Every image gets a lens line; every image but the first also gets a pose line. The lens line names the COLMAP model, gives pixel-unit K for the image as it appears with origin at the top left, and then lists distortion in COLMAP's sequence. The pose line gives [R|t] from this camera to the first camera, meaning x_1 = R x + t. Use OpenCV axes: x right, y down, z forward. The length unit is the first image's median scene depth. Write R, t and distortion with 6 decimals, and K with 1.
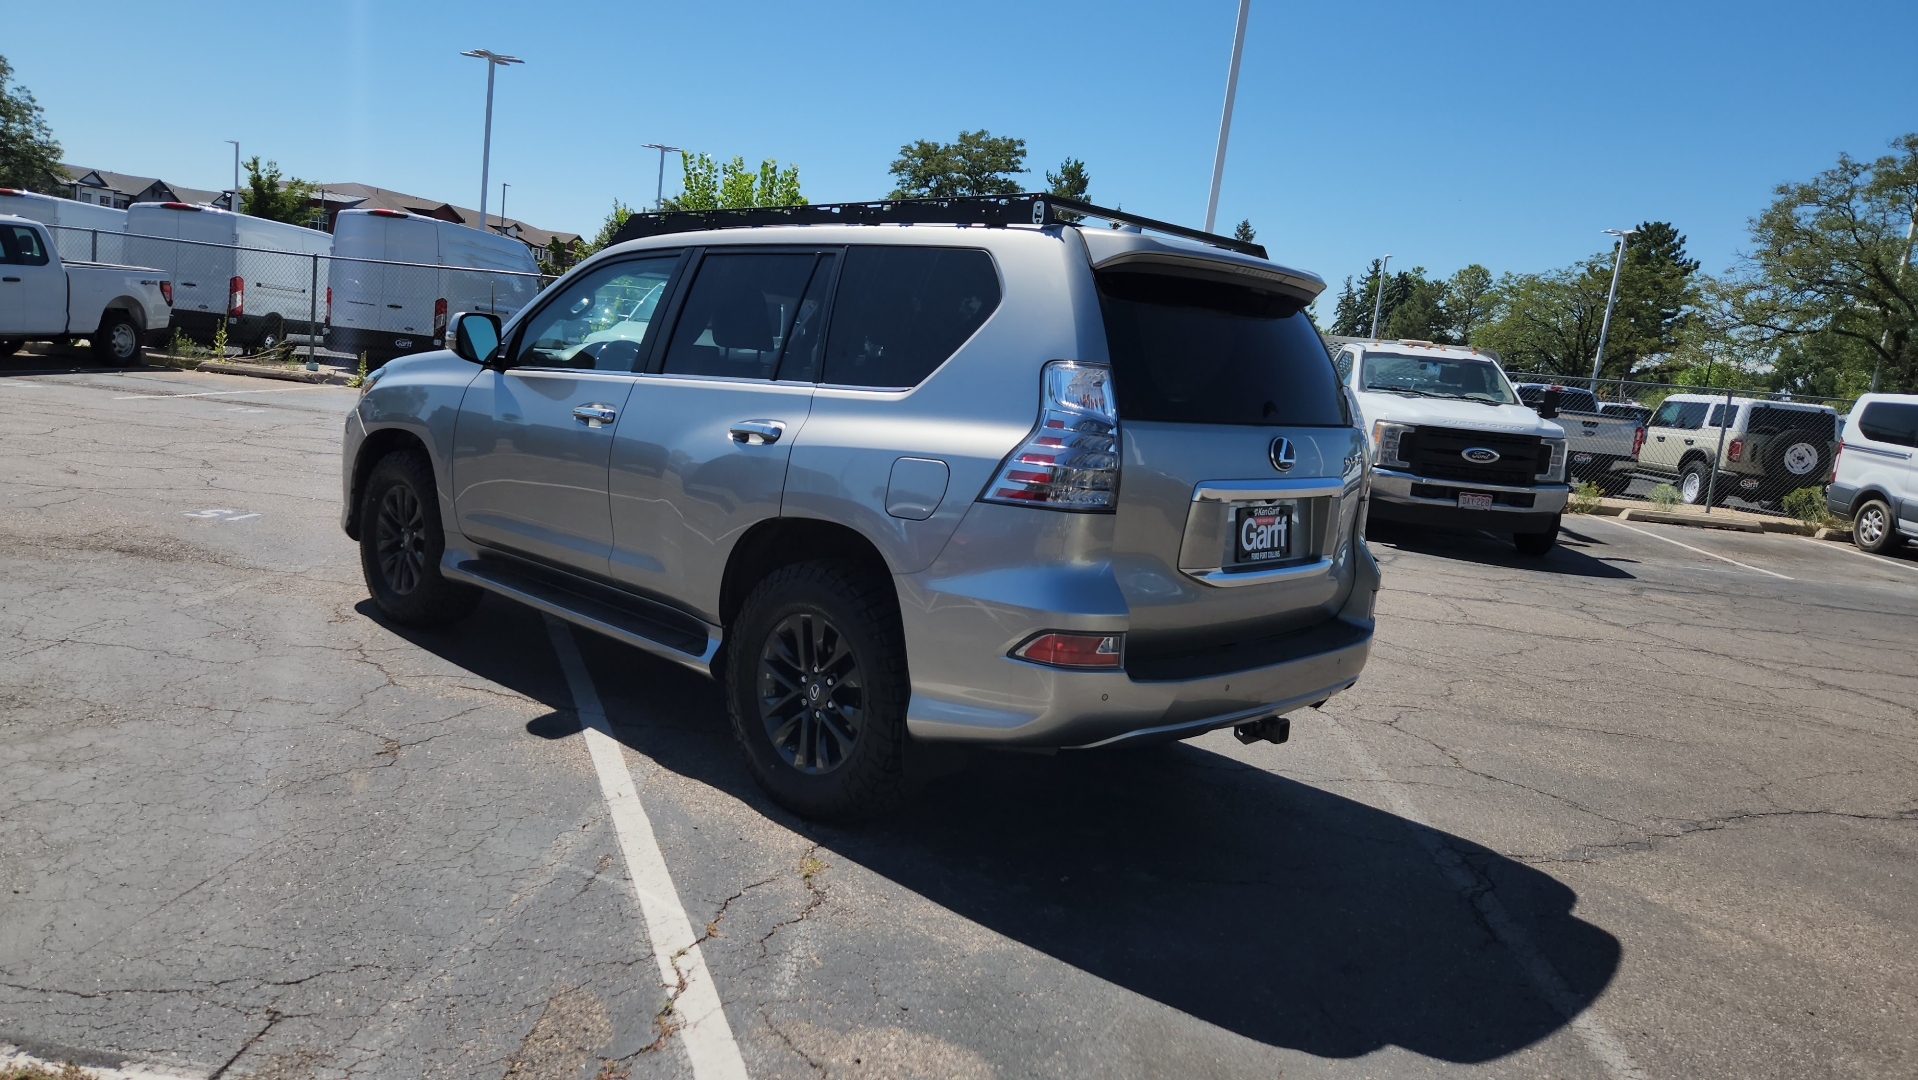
lens RADIAL K [[1292.2, 0, 936.1], [0, 1292.2, 522.8], [0, 0, 1]] dist [0.067360, -0.052521]
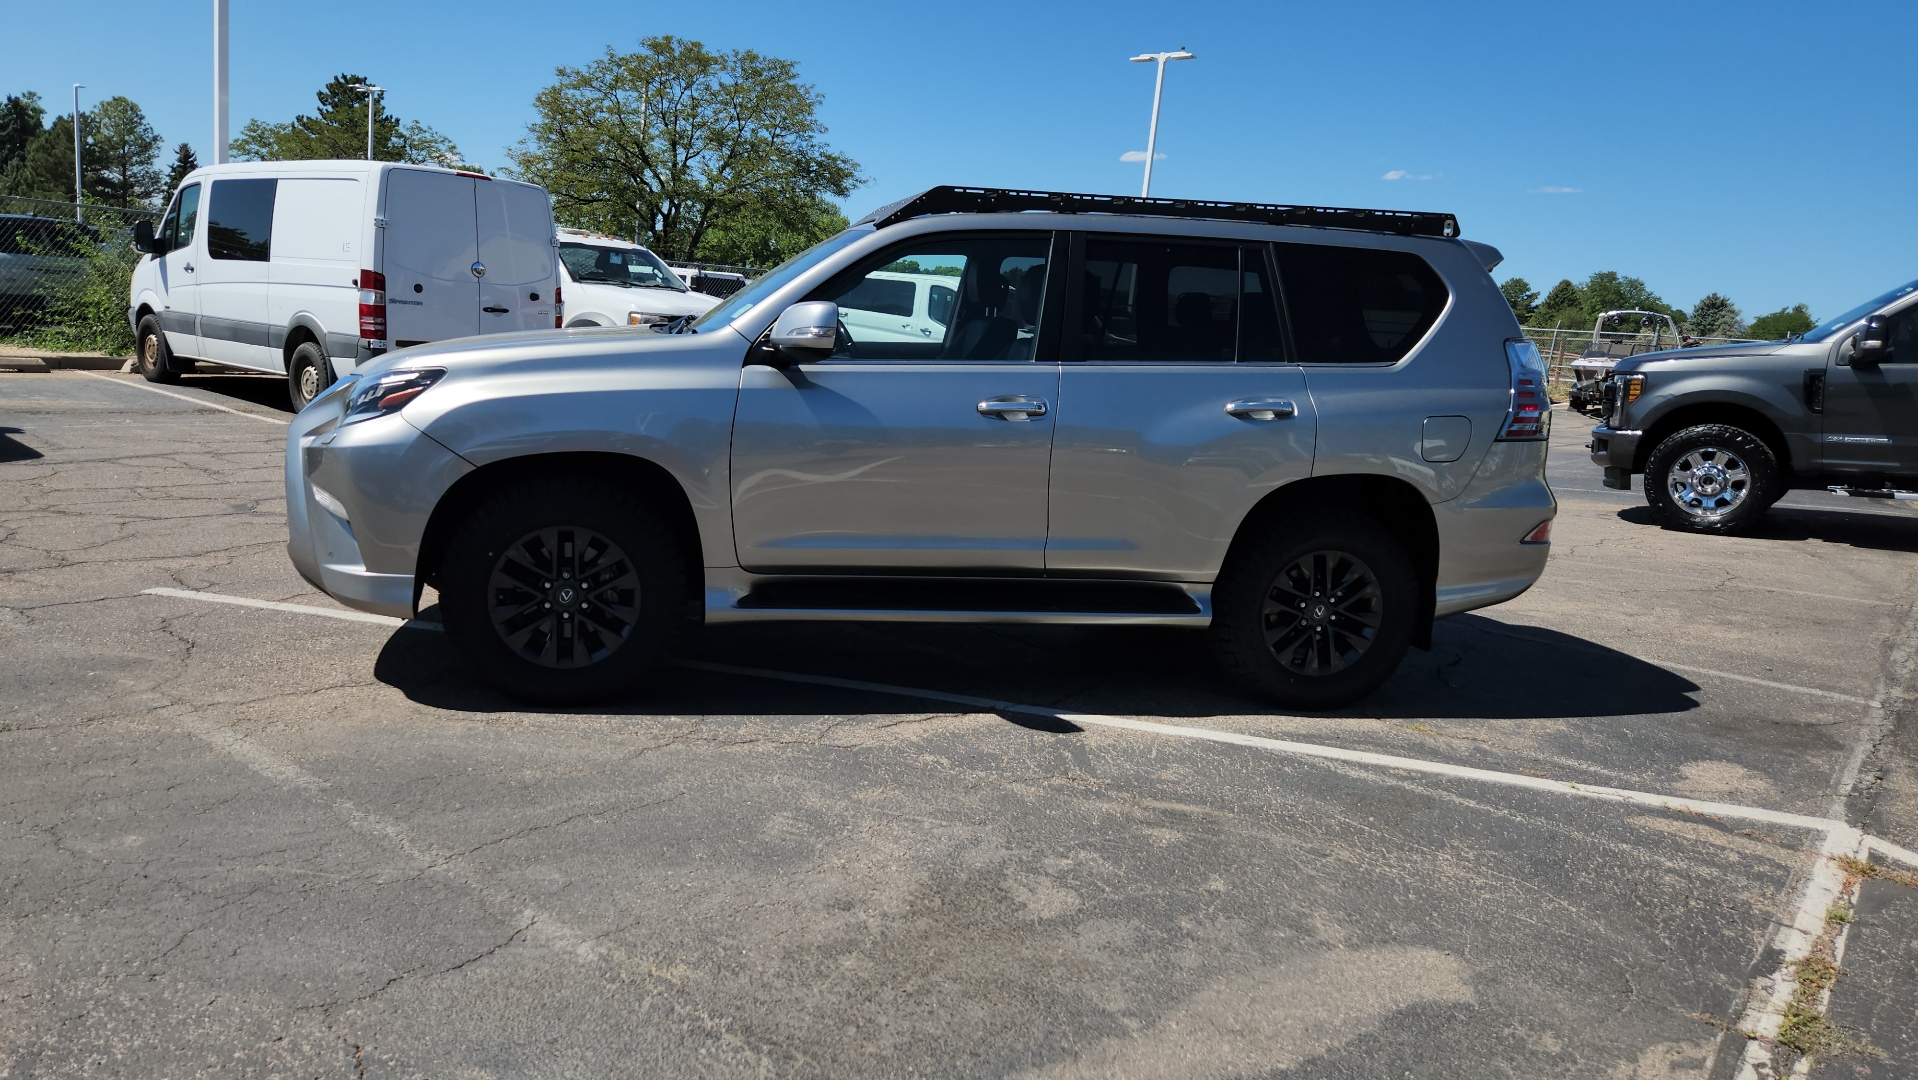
lens RADIAL K [[1274.3, 0, 959.0], [0, 1274.3, 540.0], [0, 0, 1]] dist [0.068059, -0.053616]
pose [[0.568150, -0.198725, 0.798570, -0.995006], [0.093898, 0.979721, 0.177001, -0.148946], [-0.817551, -0.025579, 0.575288, 0.450263]]
